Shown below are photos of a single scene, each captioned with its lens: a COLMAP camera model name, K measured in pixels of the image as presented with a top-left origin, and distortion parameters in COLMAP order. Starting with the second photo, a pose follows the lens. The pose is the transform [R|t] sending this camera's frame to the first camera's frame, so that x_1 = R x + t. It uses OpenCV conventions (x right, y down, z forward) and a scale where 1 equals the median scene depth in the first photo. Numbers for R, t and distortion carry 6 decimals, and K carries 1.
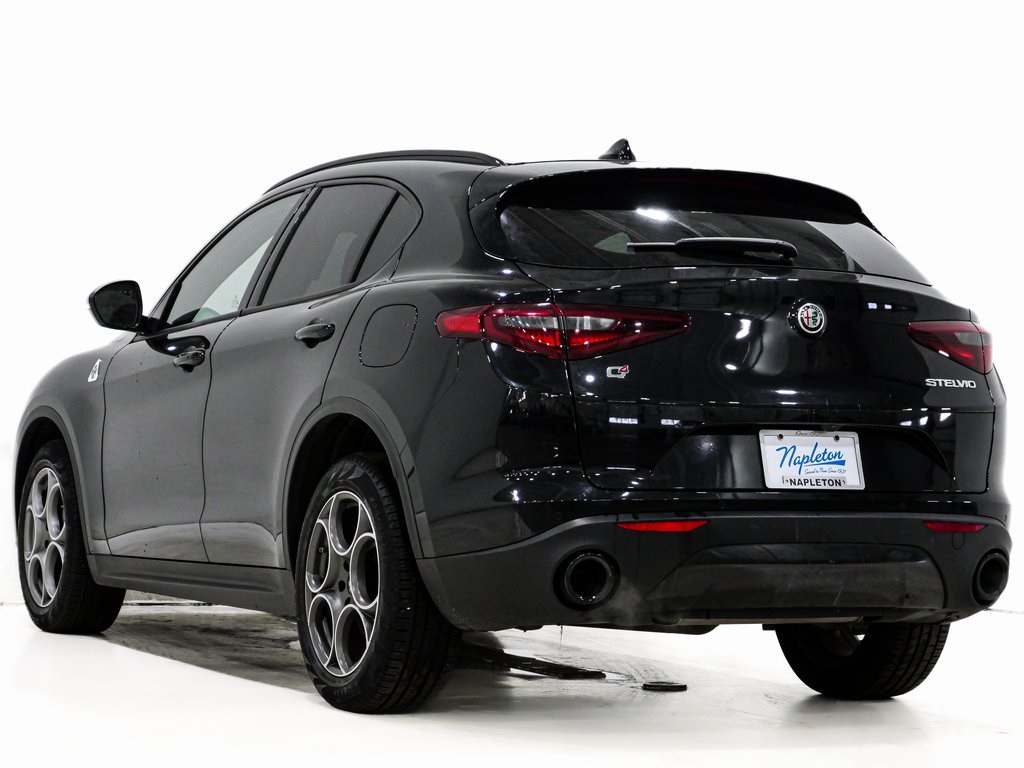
lens RADIAL K [[2682.9, 0, 512.0], [0, 2682.9, 384.0], [0, 0, 1]] dist [0.065984, 0.382595]
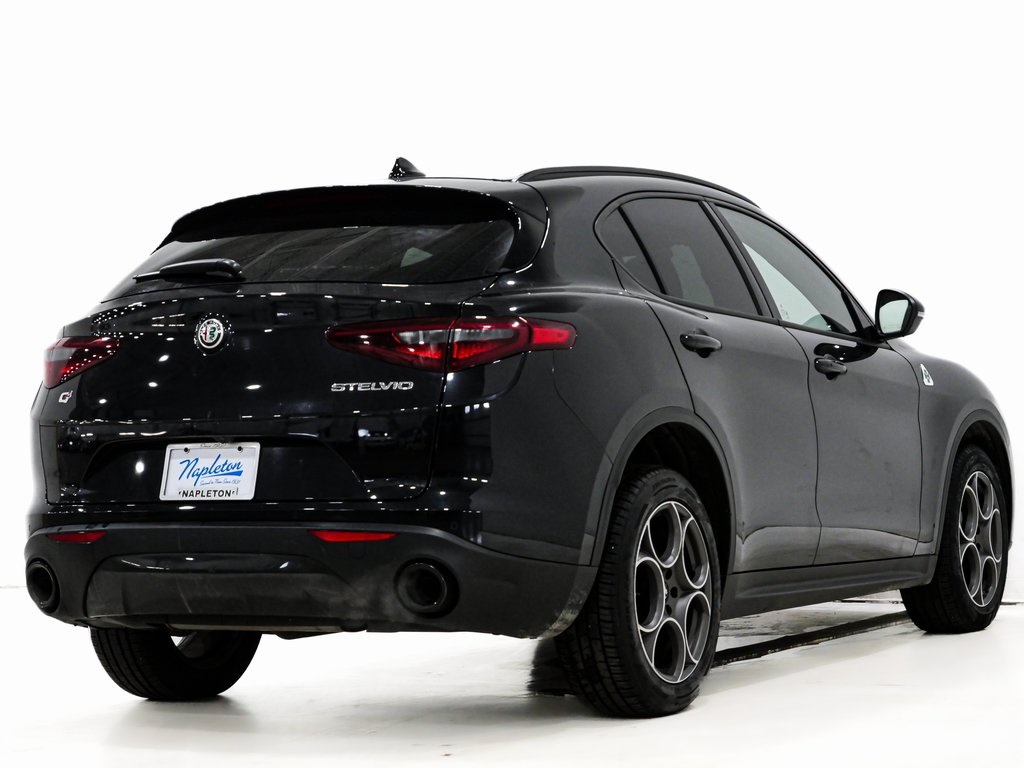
lens RADIAL K [[2520.4, 0, 512.0], [0, 2520.4, 384.0], [0, 0, 1]] dist [0.019853, 0.167956]
pose [[0.564023, -0.049806, -0.824256, 0.970378], [0.051944, 0.998342, -0.024781, 0.024689], [0.824124, -0.028838, 0.565675, 0.549977]]
